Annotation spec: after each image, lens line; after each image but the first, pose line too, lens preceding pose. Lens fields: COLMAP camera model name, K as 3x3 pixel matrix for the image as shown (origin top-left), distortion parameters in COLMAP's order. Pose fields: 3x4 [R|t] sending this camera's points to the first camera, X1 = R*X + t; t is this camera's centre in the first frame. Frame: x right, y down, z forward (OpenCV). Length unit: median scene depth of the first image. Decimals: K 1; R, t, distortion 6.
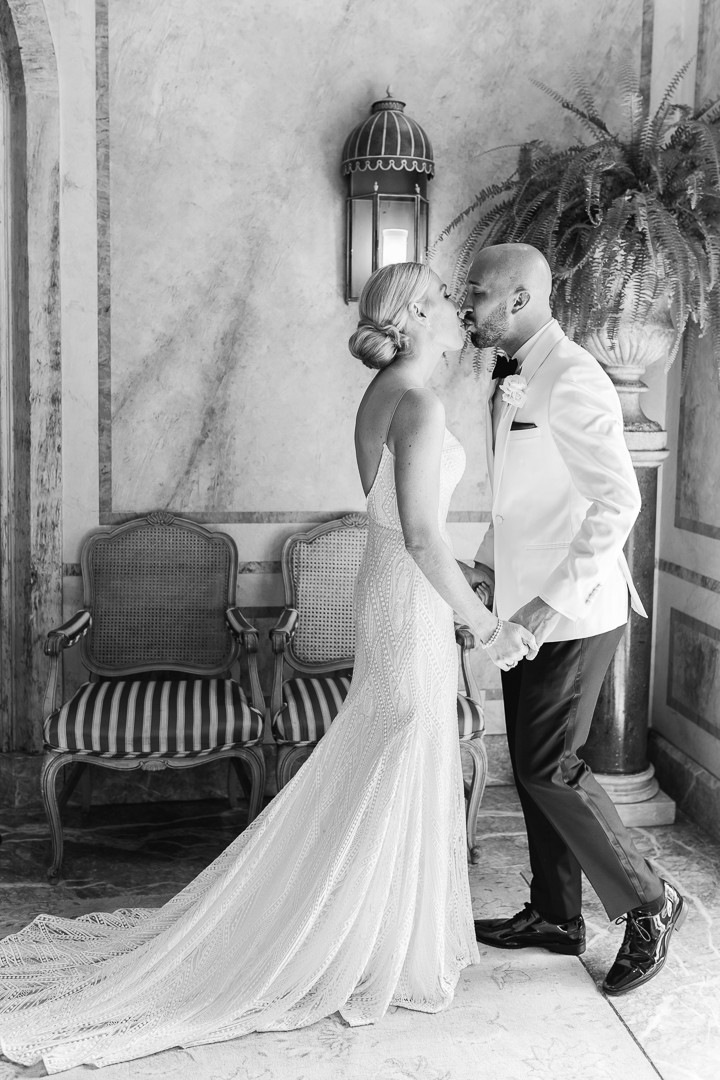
lens RADIAL K [[1127.8, 0, 389.6], [0, 1127.8, 500.3], [0, 0, 1]] dist [0.001100, -0.000342]
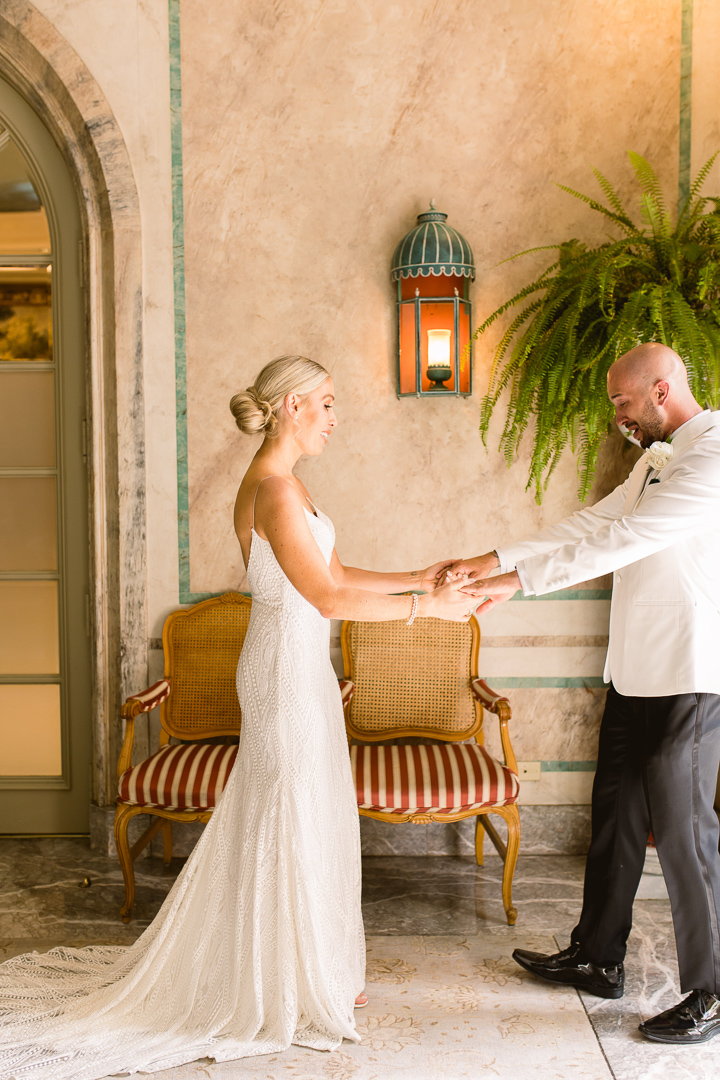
lens RADIAL K [[1117.1, 0, 348.6], [0, 1117.1, 534.1], [0, 0, 1]] dist [-0.000977, 0.008492]
pose [[0.982317, -0.014537, -0.186659, 0.116838], [0.006687, 0.999069, -0.042618, 0.001120], [0.187105, 0.040616, 0.981500, -0.060649]]
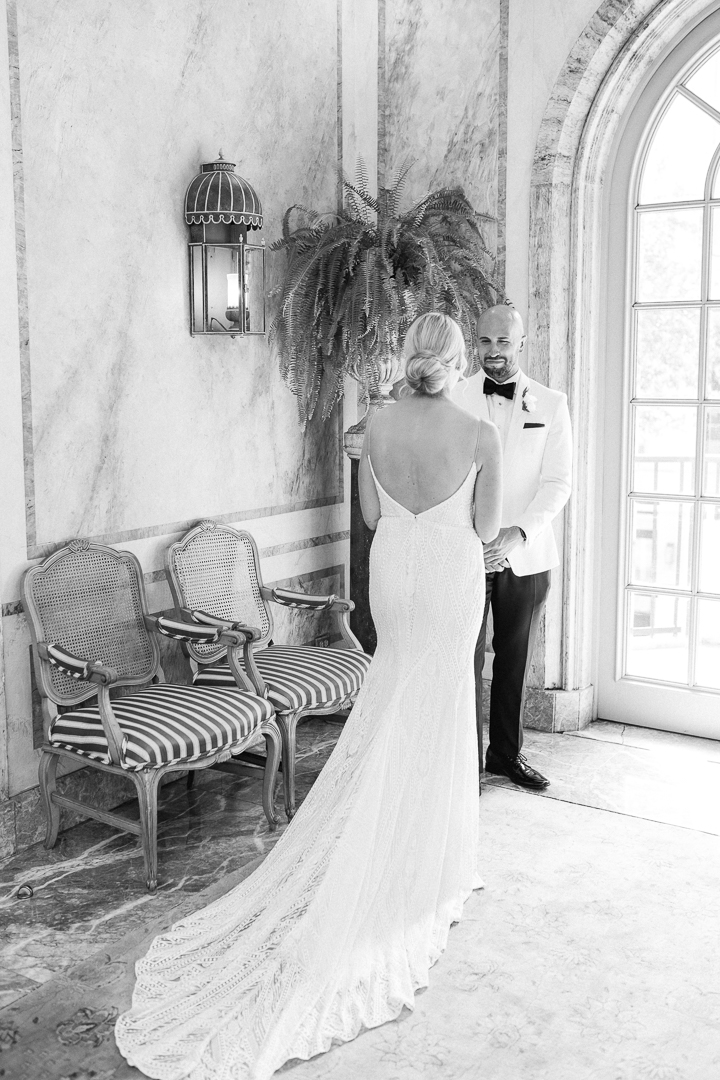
lens RADIAL K [[1102.4, 0, 381.8], [0, 1102.4, 505.1], [0, 0, 1]] dist [0.001272, 0.007713]
pose [[0.681514, -0.107748, 0.723829, -0.746740], [0.094694, 0.993770, 0.058773, -0.053873], [-0.725652, 0.028488, 0.687472, 0.109095]]
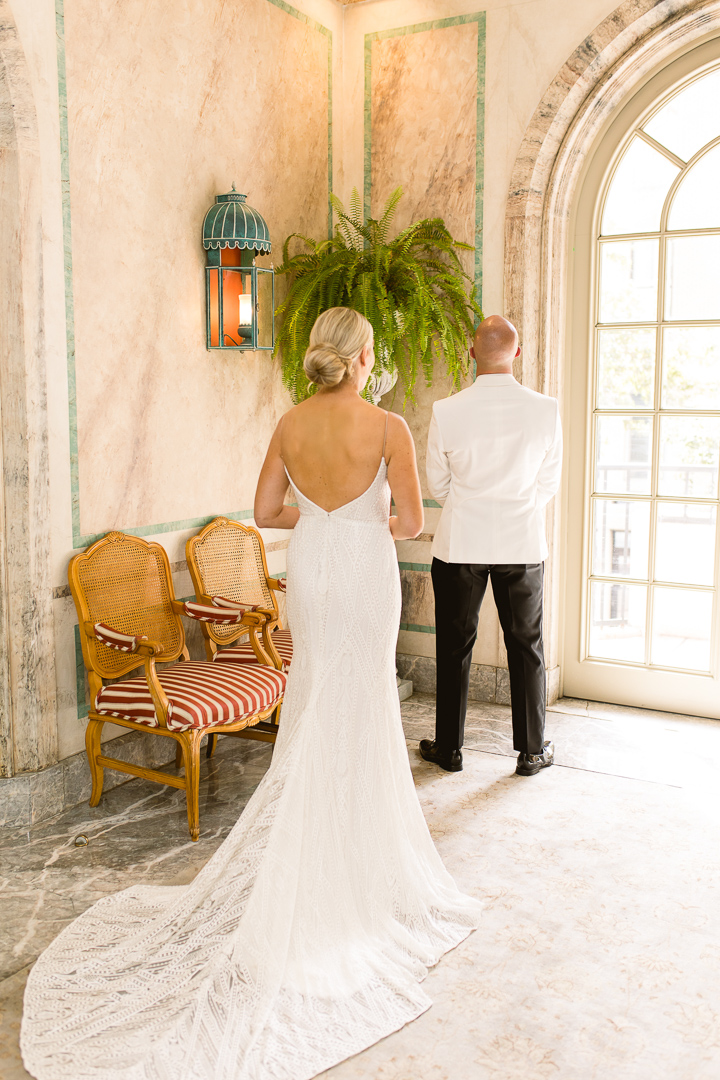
lens RADIAL K [[1052.0, 0, 358.3], [0, 1052.0, 532.3], [0, 0, 1]] dist [-0.002638, 0.016727]
pose [[0.649312, -0.115108, 0.751761, -0.855779], [0.096371, 0.992965, 0.068803, -0.038532], [-0.754392, 0.027773, 0.655836, 0.114182]]
